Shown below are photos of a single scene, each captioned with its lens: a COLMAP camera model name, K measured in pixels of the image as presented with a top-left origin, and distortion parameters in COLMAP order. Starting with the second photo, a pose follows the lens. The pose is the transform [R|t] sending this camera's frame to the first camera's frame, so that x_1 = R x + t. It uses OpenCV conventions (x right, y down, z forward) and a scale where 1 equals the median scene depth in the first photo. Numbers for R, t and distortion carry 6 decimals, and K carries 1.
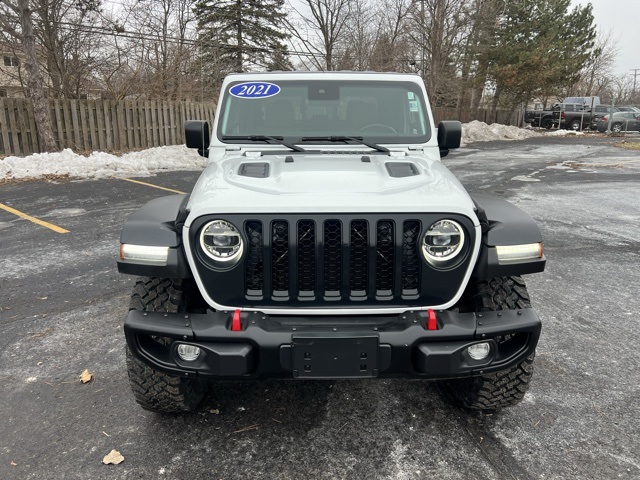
lens RADIAL K [[478.9, 0, 316.8], [0, 478.9, 241.1], [0, 0, 1]] dist [0.062554, -0.065809]
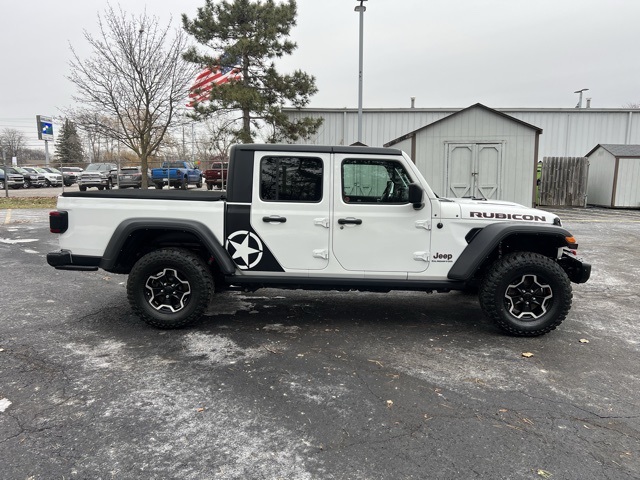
lens RADIAL K [[478.9, 0, 319.9], [0, 478.9, 242.5], [0, 0, 1]] dist [0.062554, -0.065809]
pose [[0.049076, -0.143194, 0.988477, -1.731979], [0.252026, 0.959420, 0.126472, -0.351854], [-0.966475, 0.242915, 0.083173, 1.279888]]
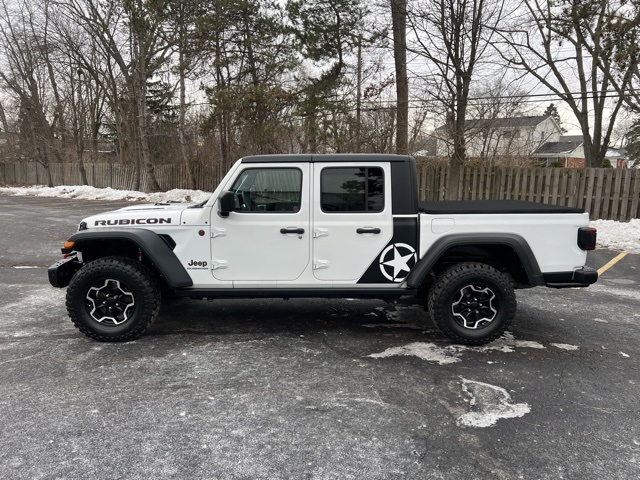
lens RADIAL K [[478.9, 0, 323.4], [0, 478.9, 235.9], [0, 0, 1]] dist [0.062554, -0.065809]
pose [[0.020101, 0.131076, -0.991169, 1.747547], [-0.274224, 0.954073, 0.120609, -0.394529], [0.961456, 0.269378, 0.055122, 1.318616]]
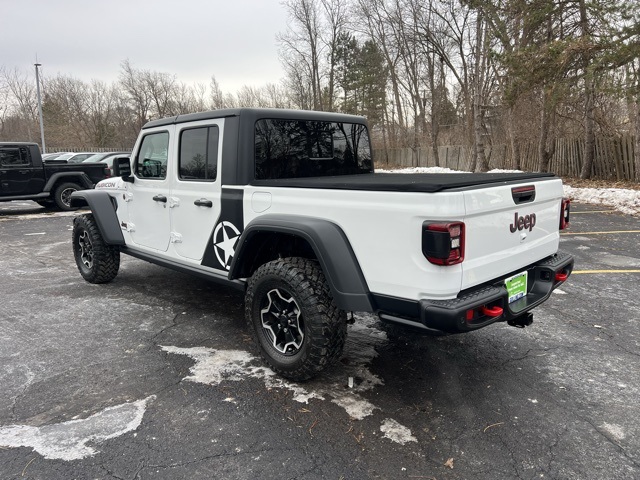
lens RADIAL K [[478.9, 0, 318.2], [0, 478.9, 240.6], [0, 0, 1]] dist [0.062554, -0.065809]
pose [[-0.714868, 0.129141, -0.687231, 0.930096], [-0.174613, 0.918696, 0.354272, -0.670888], [0.677107, 0.373257, -0.634196, 2.551594]]
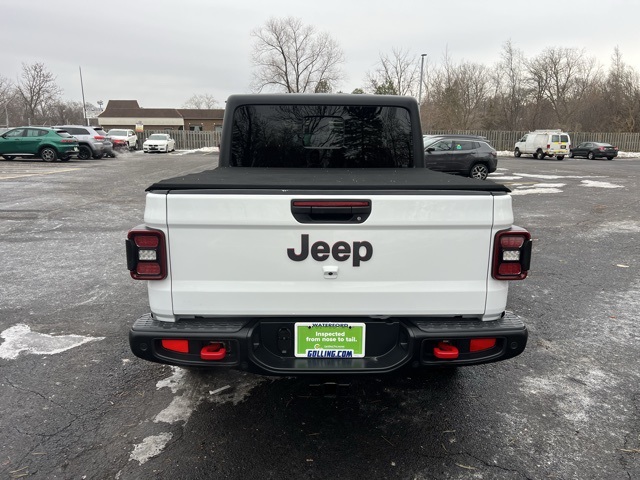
lens RADIAL K [[478.9, 0, 323.2], [0, 478.9, 240.9], [0, 0, 1]] dist [0.062554, -0.065809]
pose [[-0.999845, -0.007865, -0.015735, 0.026302], [-0.014228, 0.887542, 0.460507, -0.749250], [0.010343, 0.460660, -0.887517, 2.778232]]
